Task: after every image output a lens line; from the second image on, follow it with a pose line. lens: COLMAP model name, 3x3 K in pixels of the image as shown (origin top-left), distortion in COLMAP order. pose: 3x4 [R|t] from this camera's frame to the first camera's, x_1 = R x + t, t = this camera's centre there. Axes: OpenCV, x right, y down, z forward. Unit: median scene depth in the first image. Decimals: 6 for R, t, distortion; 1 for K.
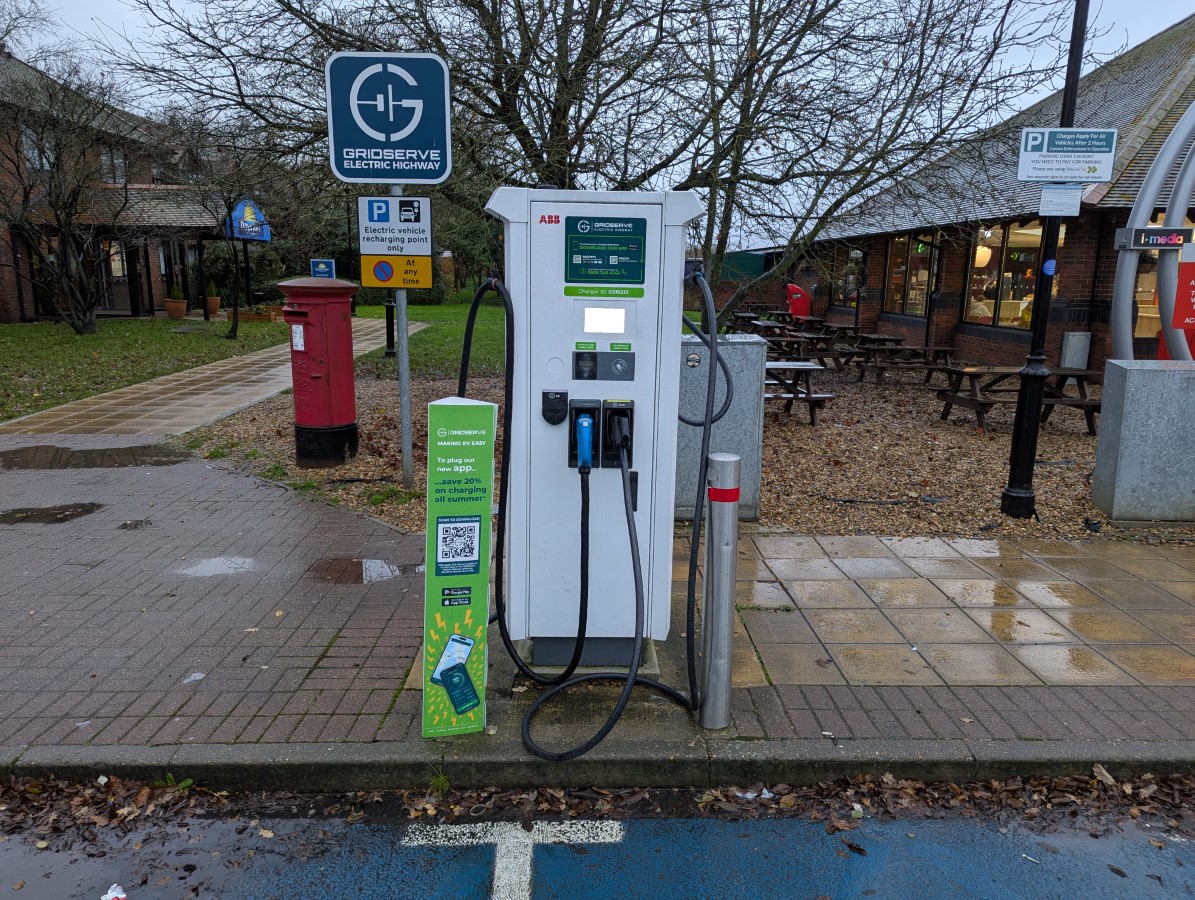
lens RADIAL K [[834.0, 0, 602.3], [0, 834.0, 443.3], [0, 0, 1]] dist [0.066286, -0.055896]
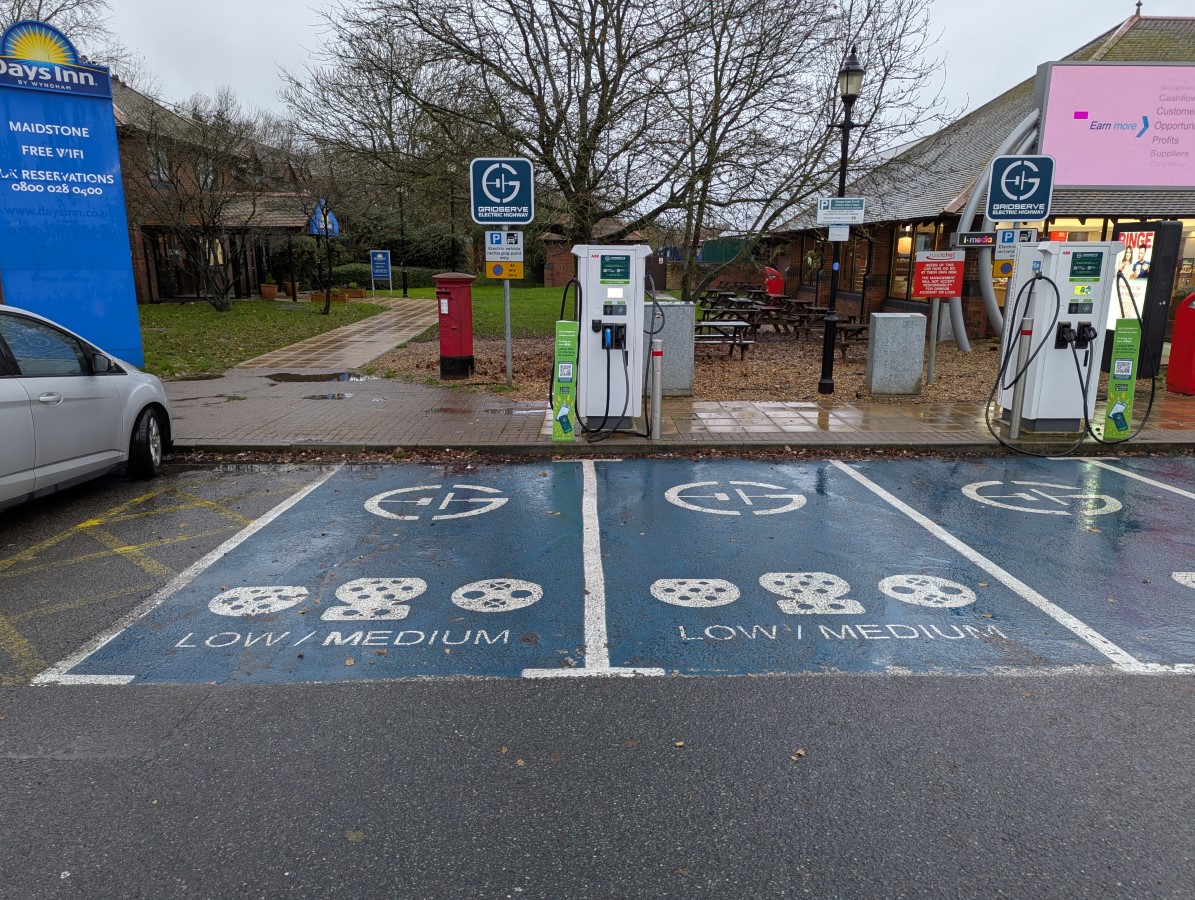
lens RADIAL K [[834.0, 0, 600.0], [0, 834.0, 445.8], [0, 0, 1]] dist [0.066286, -0.055896]
pose [[0.999925, -0.006600, -0.010315, -0.011934], [0.006857, 0.999662, 0.025081, 0.152049], [0.010146, -0.025150, 0.999632, -0.933184]]
